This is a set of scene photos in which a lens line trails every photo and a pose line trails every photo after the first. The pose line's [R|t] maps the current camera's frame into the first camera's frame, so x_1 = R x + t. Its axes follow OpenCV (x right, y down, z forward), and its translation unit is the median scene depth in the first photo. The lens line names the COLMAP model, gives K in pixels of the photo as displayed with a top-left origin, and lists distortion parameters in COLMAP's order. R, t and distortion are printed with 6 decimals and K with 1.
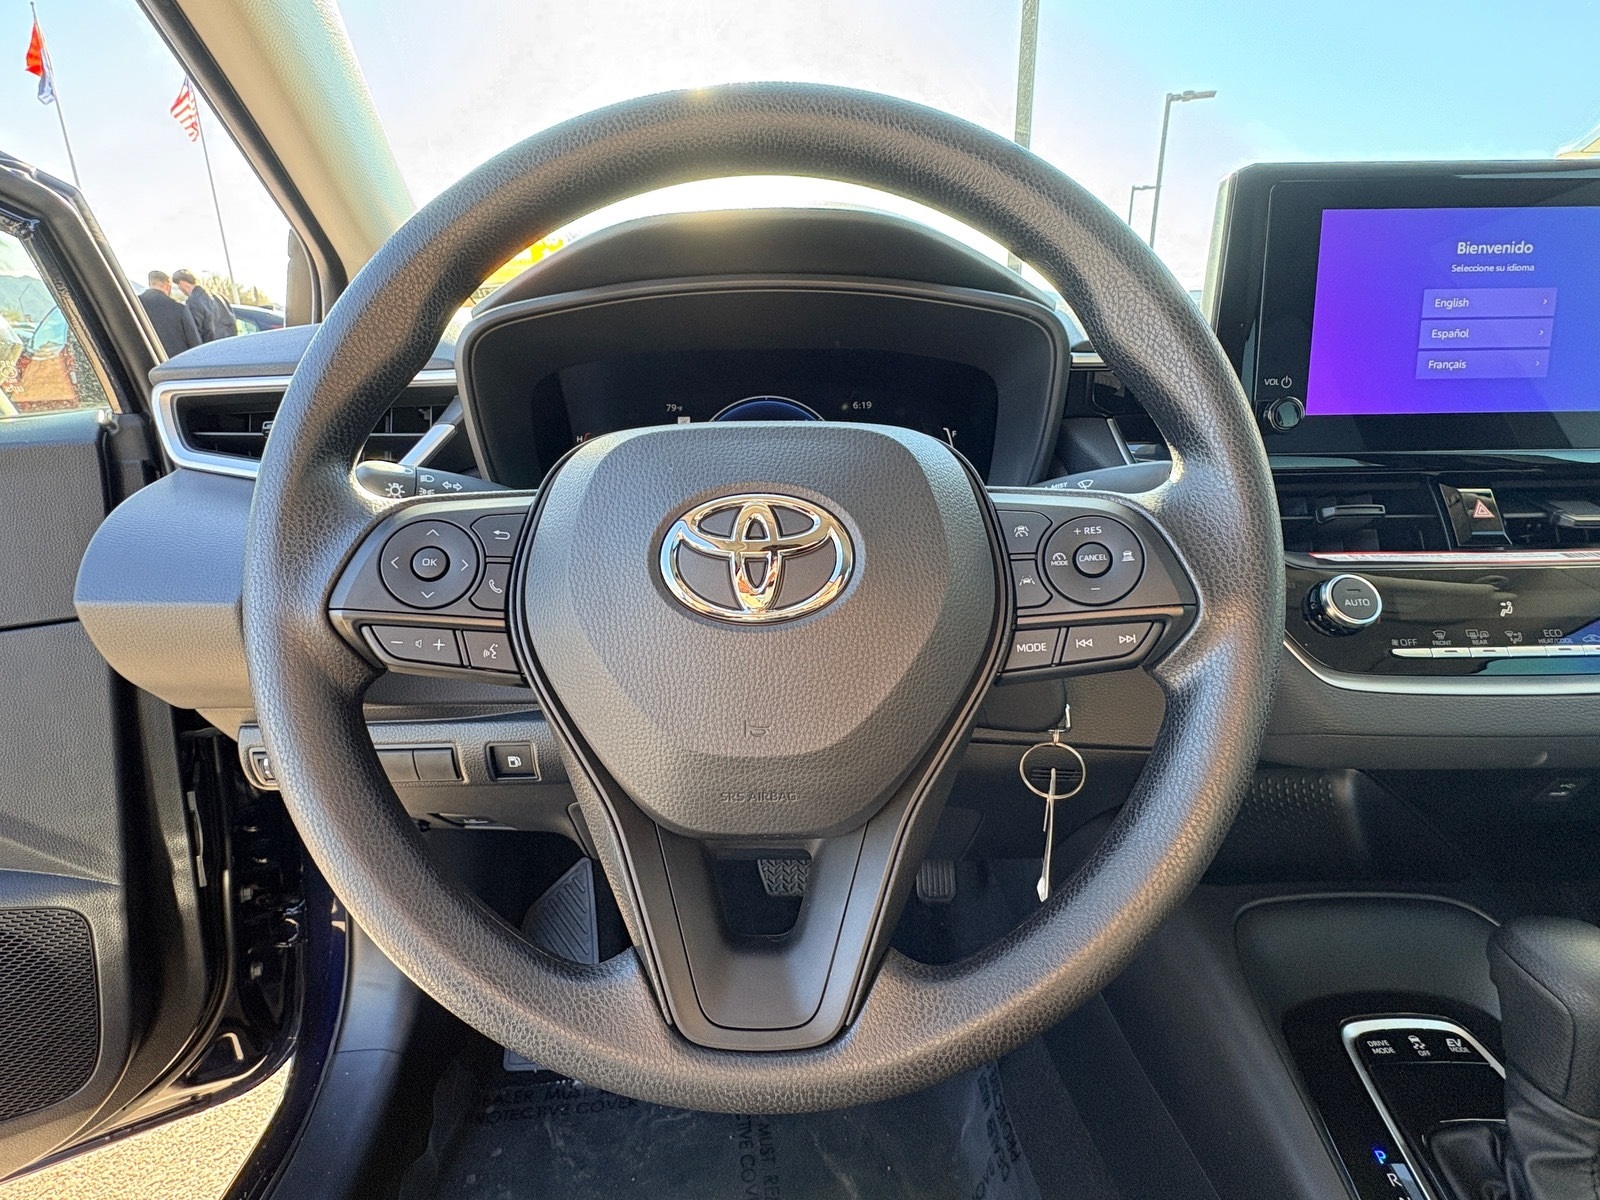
lens RADIAL K [[813.3, 0, 786.0], [0, 813.3, 597.3], [0, 0, 1]] dist [0.006120, -0.002680]
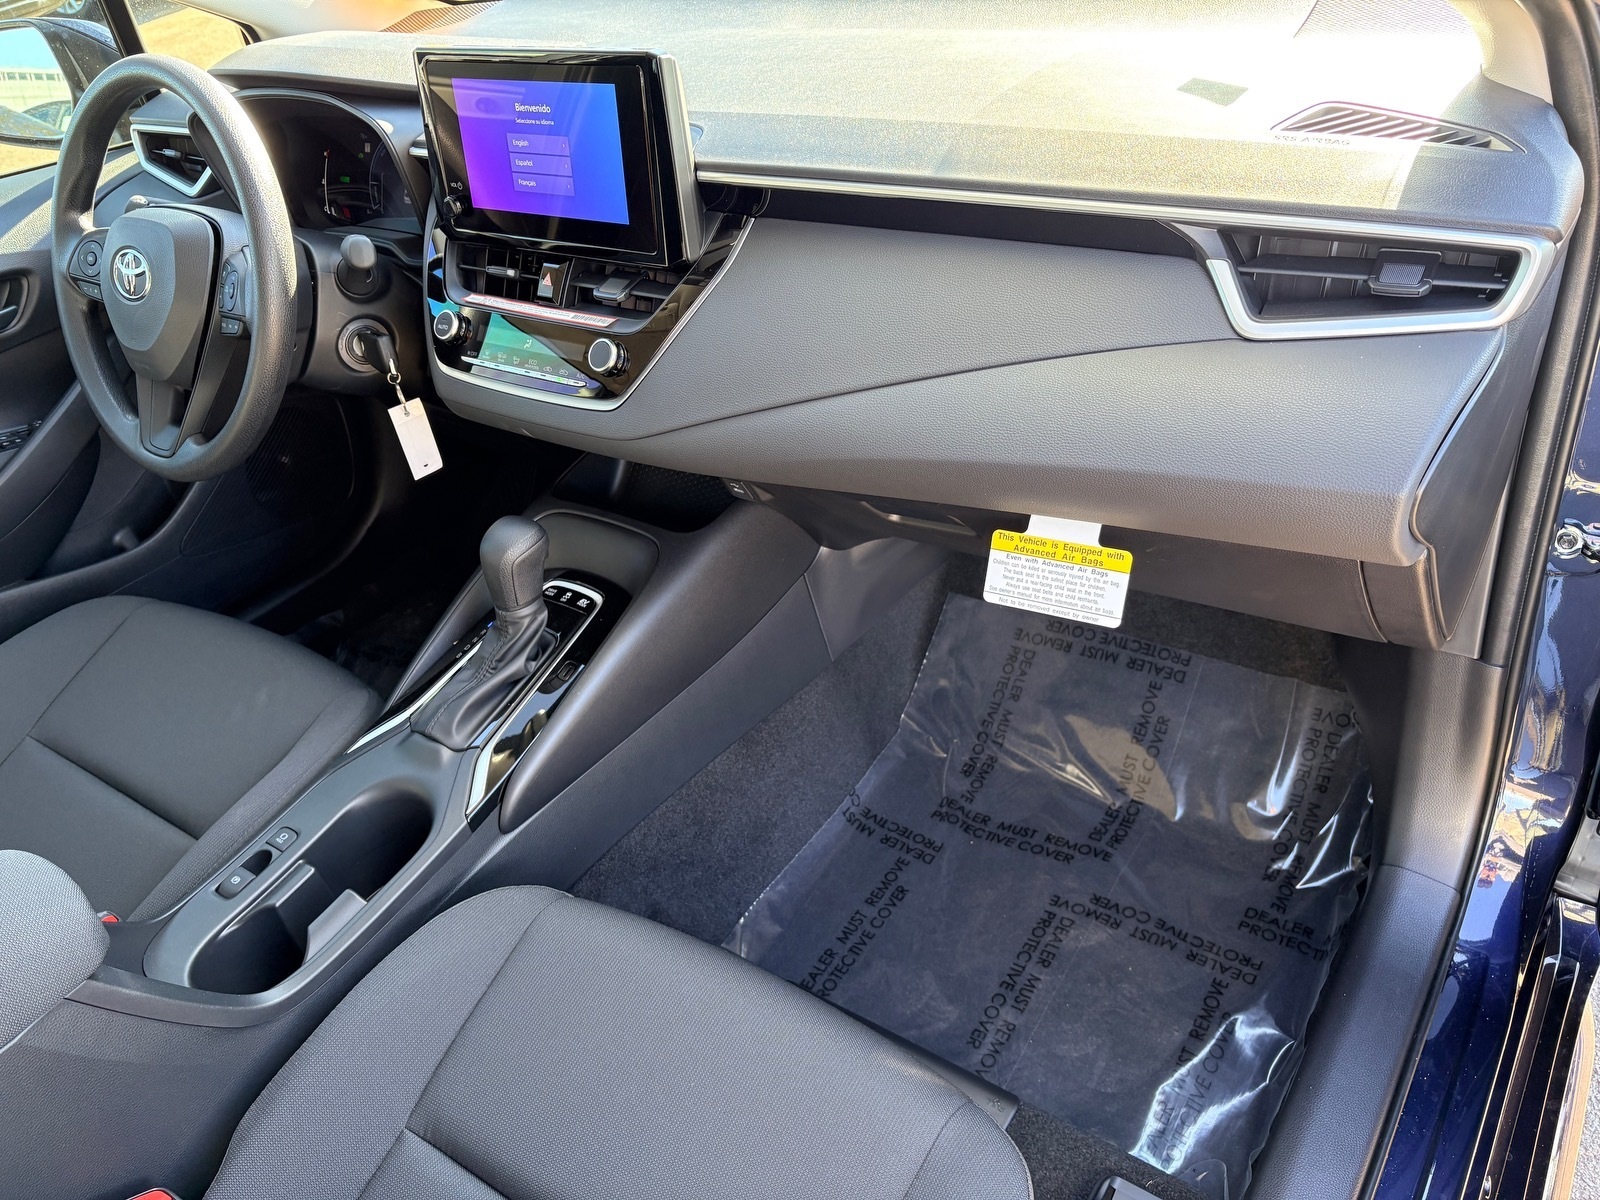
lens RADIAL K [[1217.7, 0, 789.9], [0, 1217.7, 596.7], [0, 0, 1]] dist [0.030435, -0.019244]
pose [[0.805573, 0.261506, -0.531664, 2.866140], [-0.058180, 0.927905, 0.368249, -0.473205], [0.589633, -0.265719, 0.762710, -0.758757]]
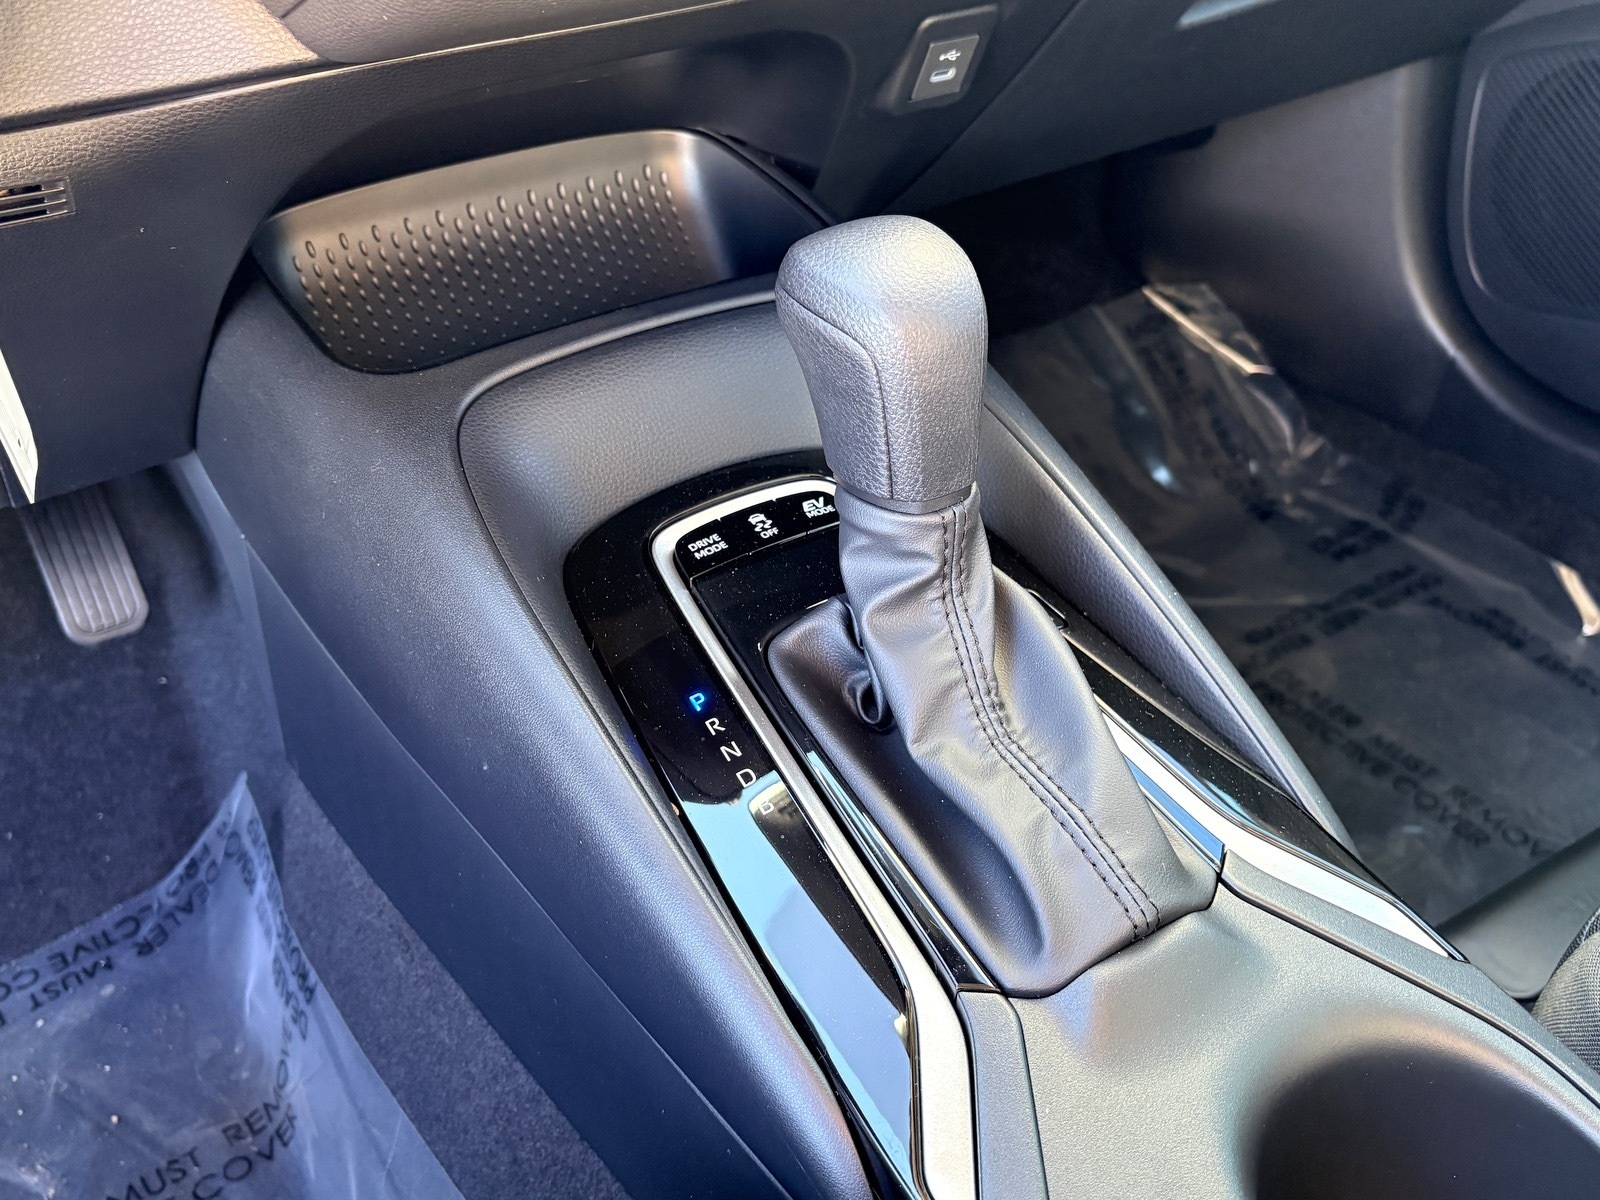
lens RADIAL K [[1513.1, 0, 789.8], [0, 1513.1, 597.3], [0, 0, 1]] dist [0.046329, 0.000000]
pose [[0.855871, -0.307288, 0.416004, 0.365129], [0.174347, 0.928696, 0.327301, 0.276892], [-0.486917, -0.207598, 0.848419, 0.055544]]
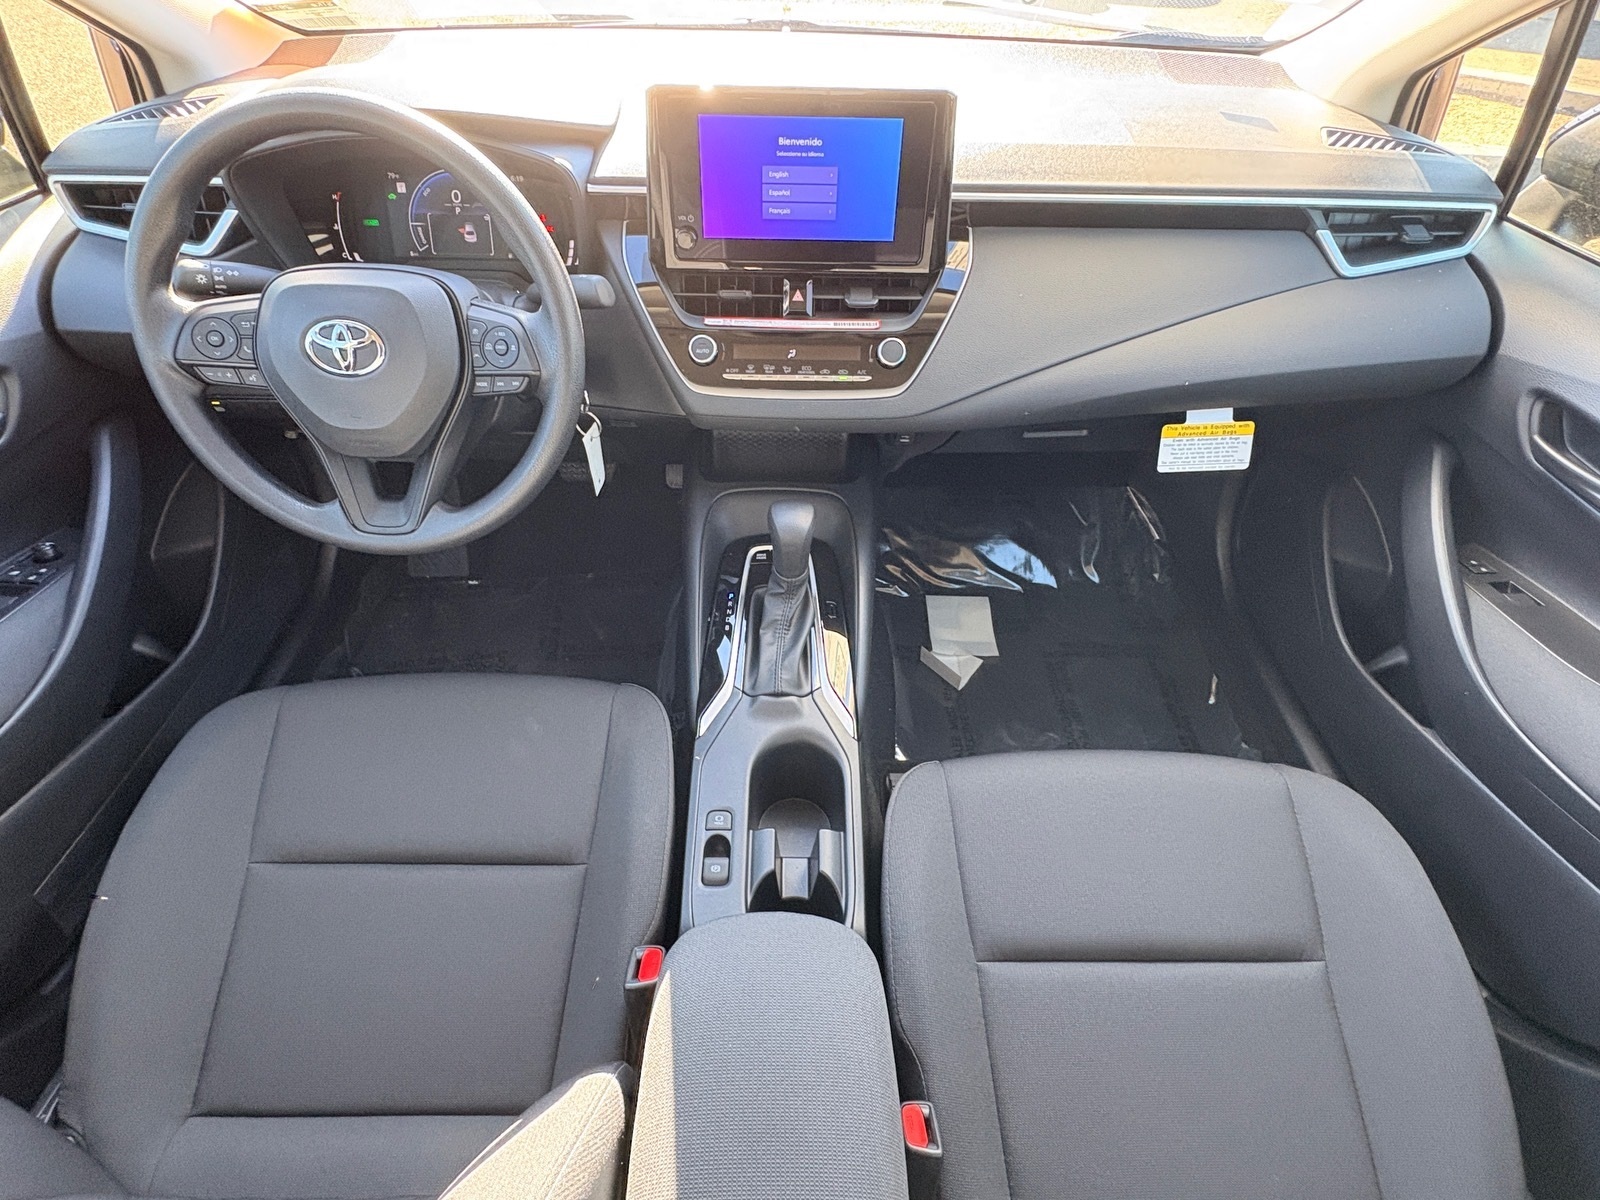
lens RADIAL K [[813.3, 0, 796.4], [0, 813.3, 592.7], [0, 0, 1]] dist [0.006120, -0.002680]
pose [[0.999463, 0.029398, 0.014469, 0.905980], [-0.032753, 0.884200, 0.465958, -0.405089], [0.000905, -0.466182, 0.884688, -1.046711]]
